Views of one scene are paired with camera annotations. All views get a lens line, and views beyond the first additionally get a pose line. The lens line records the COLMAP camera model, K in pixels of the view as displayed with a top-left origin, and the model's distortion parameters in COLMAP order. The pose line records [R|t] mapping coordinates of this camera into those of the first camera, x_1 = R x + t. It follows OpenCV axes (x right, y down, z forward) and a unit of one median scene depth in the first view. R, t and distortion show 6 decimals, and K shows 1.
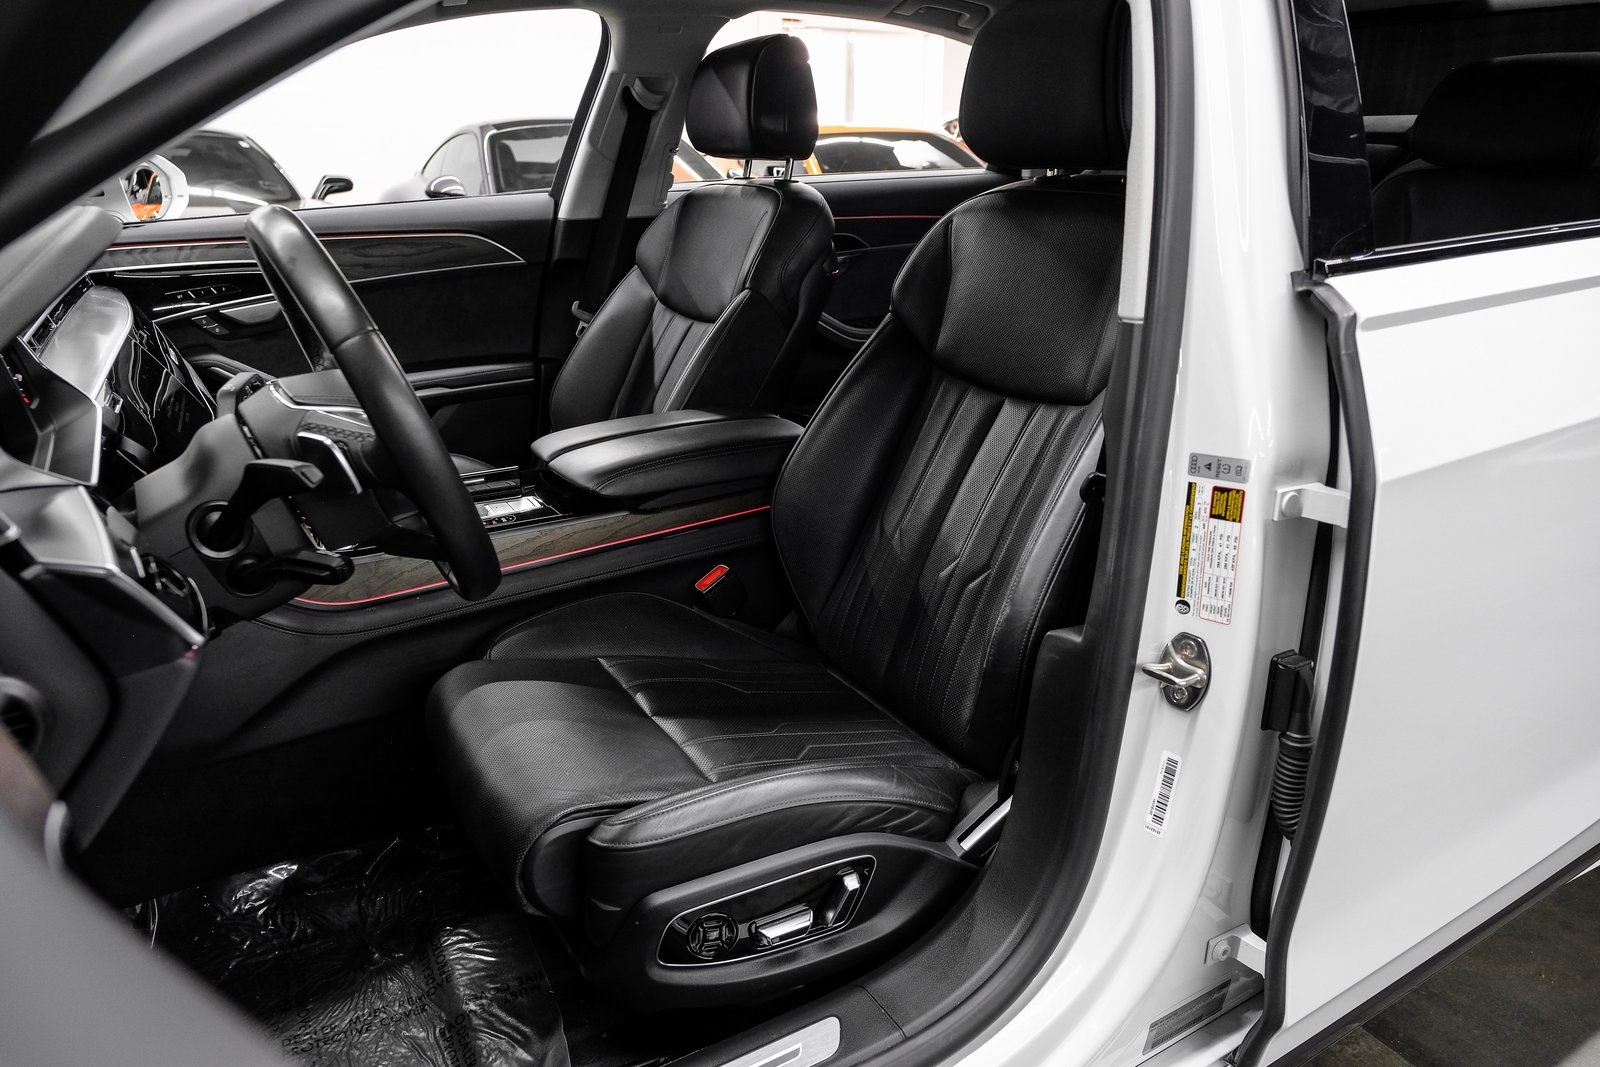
lens RADIAL K [[1088.9, 0, 798.9], [0, 1088.9, 559.7], [0, 0, 1]] dist [-0.006649, -0.001214]
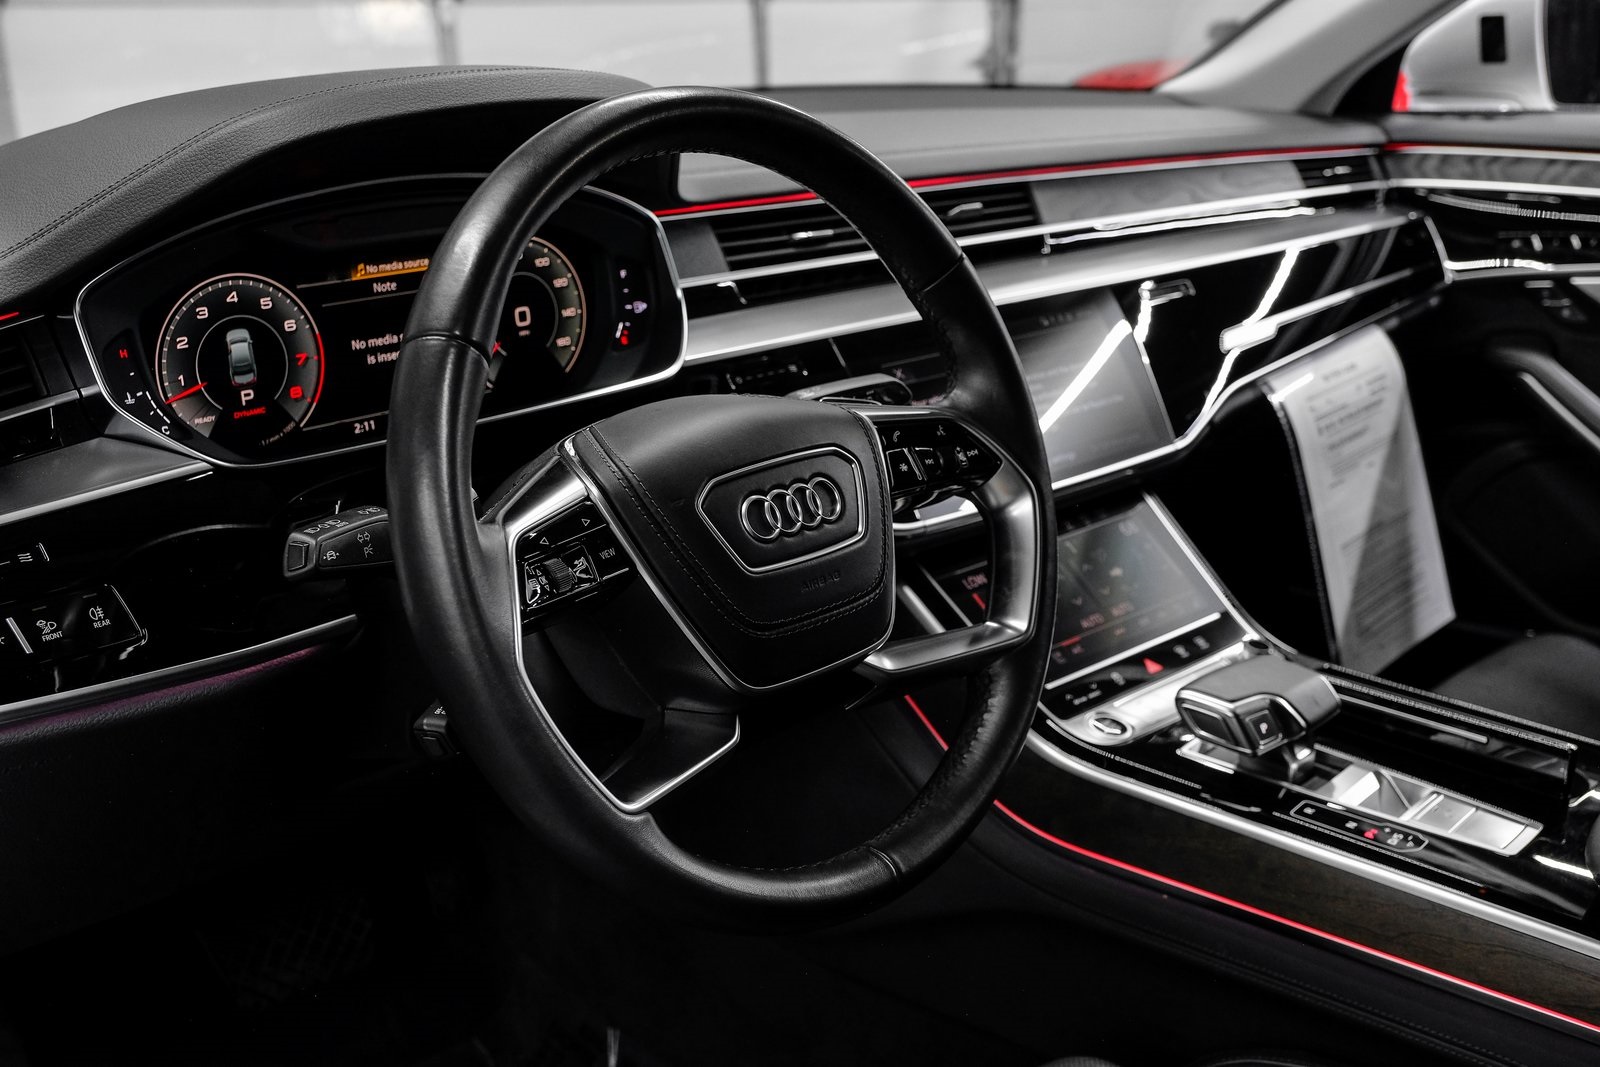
lens RADIAL K [[1691.4, 0, 800.0], [0, 1691.4, 533.5], [0, 0, 1]] dist [-0.030779, 0.001273]
pose [[0.272790, 0.295055, -0.915712, 0.273018], [-0.342458, 0.919249, 0.194176, -0.223632], [0.899060, 0.260624, 0.351805, 0.606088]]
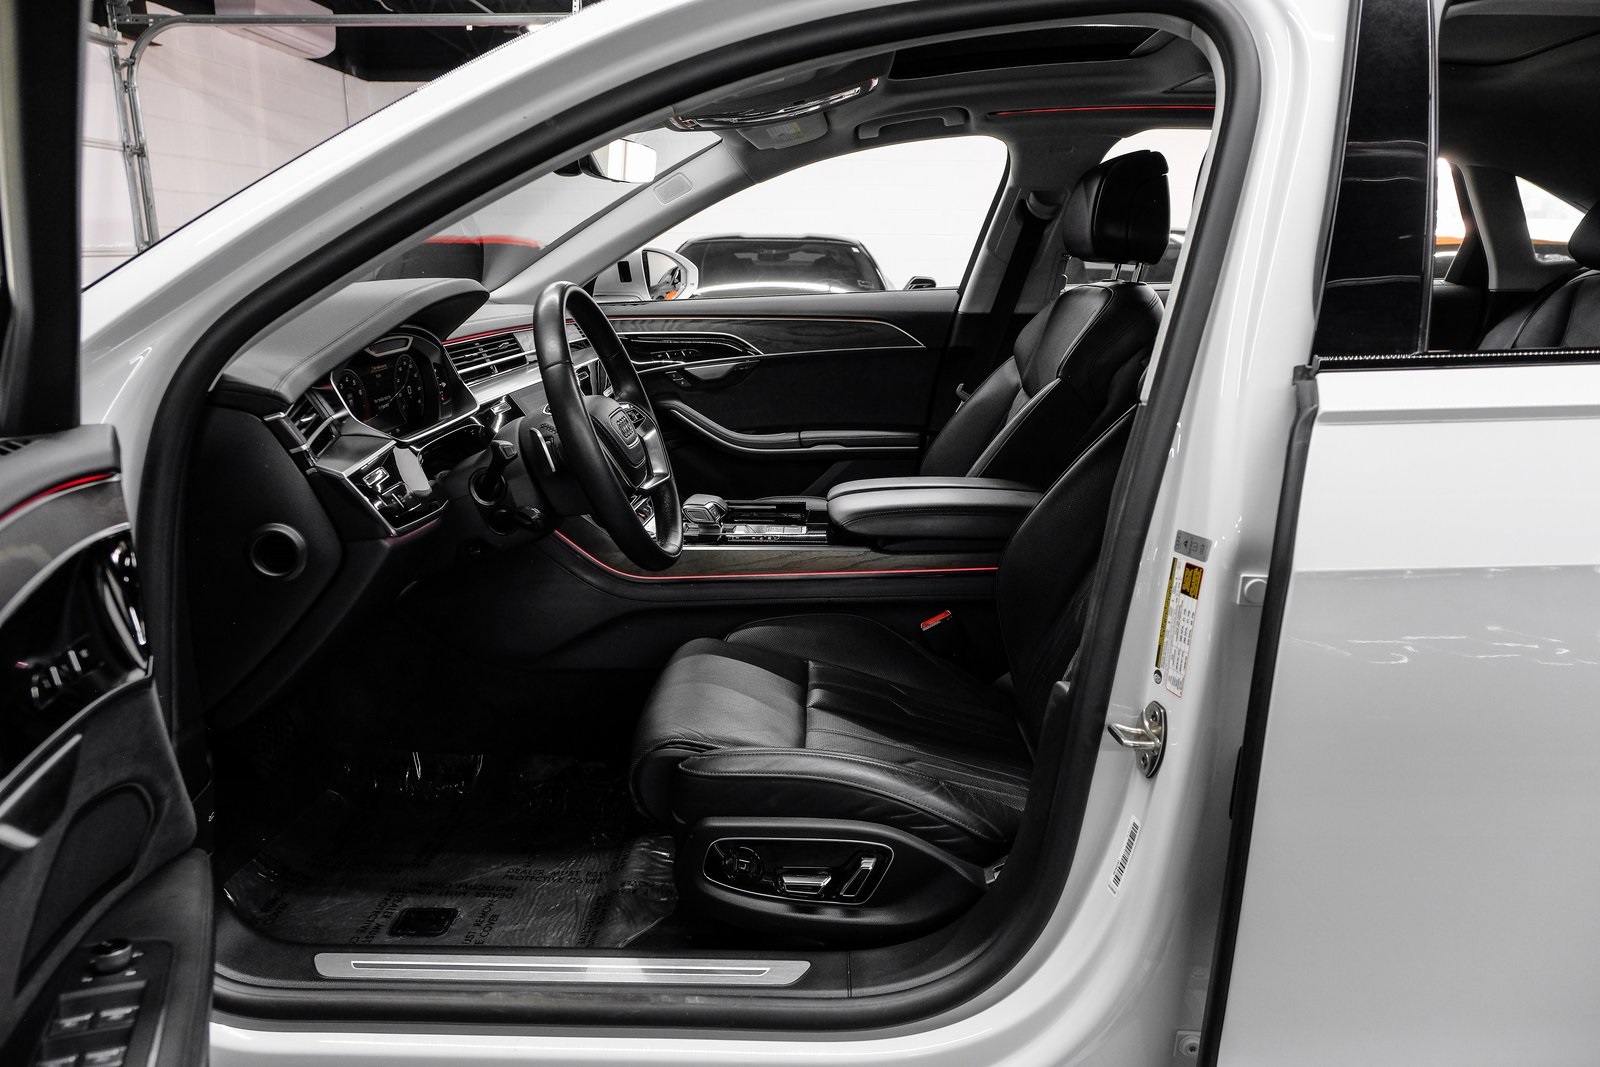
lens RADIAL K [[1088.9, 0, 798.9], [0, 1088.9, 559.7], [0, 0, 1]] dist [-0.006649, -0.001214]
pose [[0.847858, 0.151120, -0.508231, 0.460070], [-0.196599, 0.979799, -0.036640, 0.031551], [0.492428, 0.130983, 0.860441, -0.064007]]
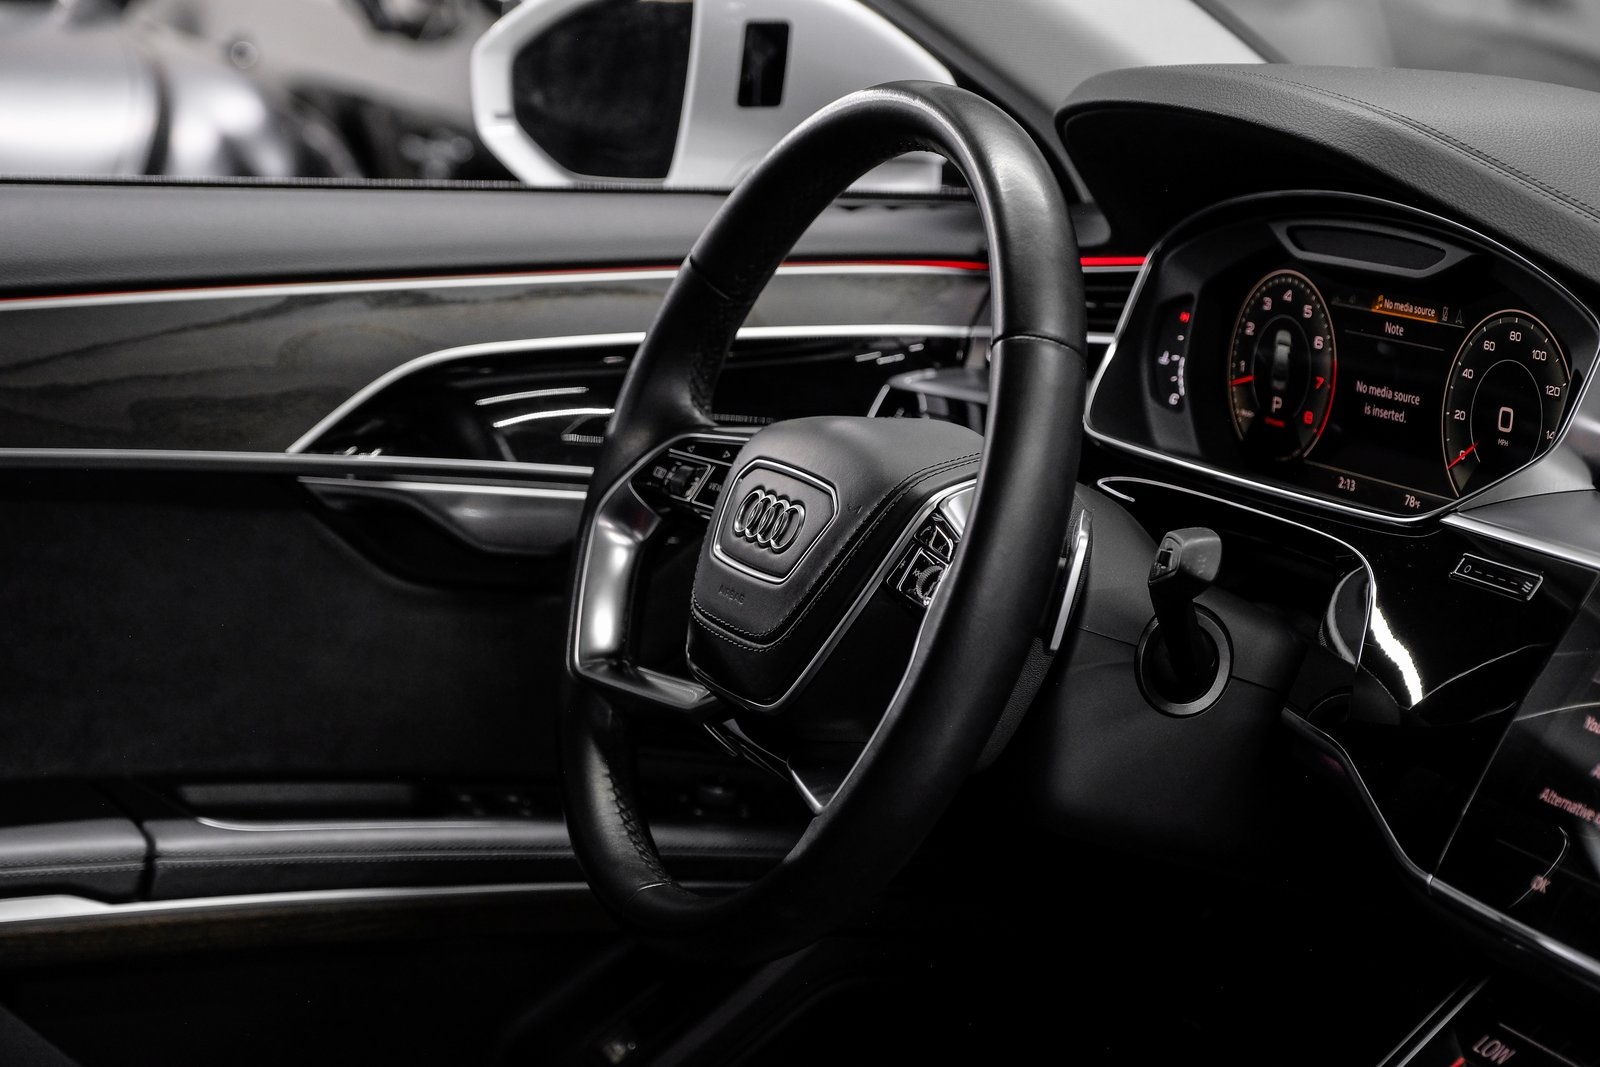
lens RADIAL K [[3443.6, 0, 800.0], [0, 3443.6, 533.5], [0, 0, 1]] dist [-0.011739, 0.160351]
pose [[-0.993184, -0.018459, 0.115089, -0.419093], [0.043985, 0.855024, 0.516720, -0.700224], [-0.107942, 0.518261, -0.848383, 1.780301]]
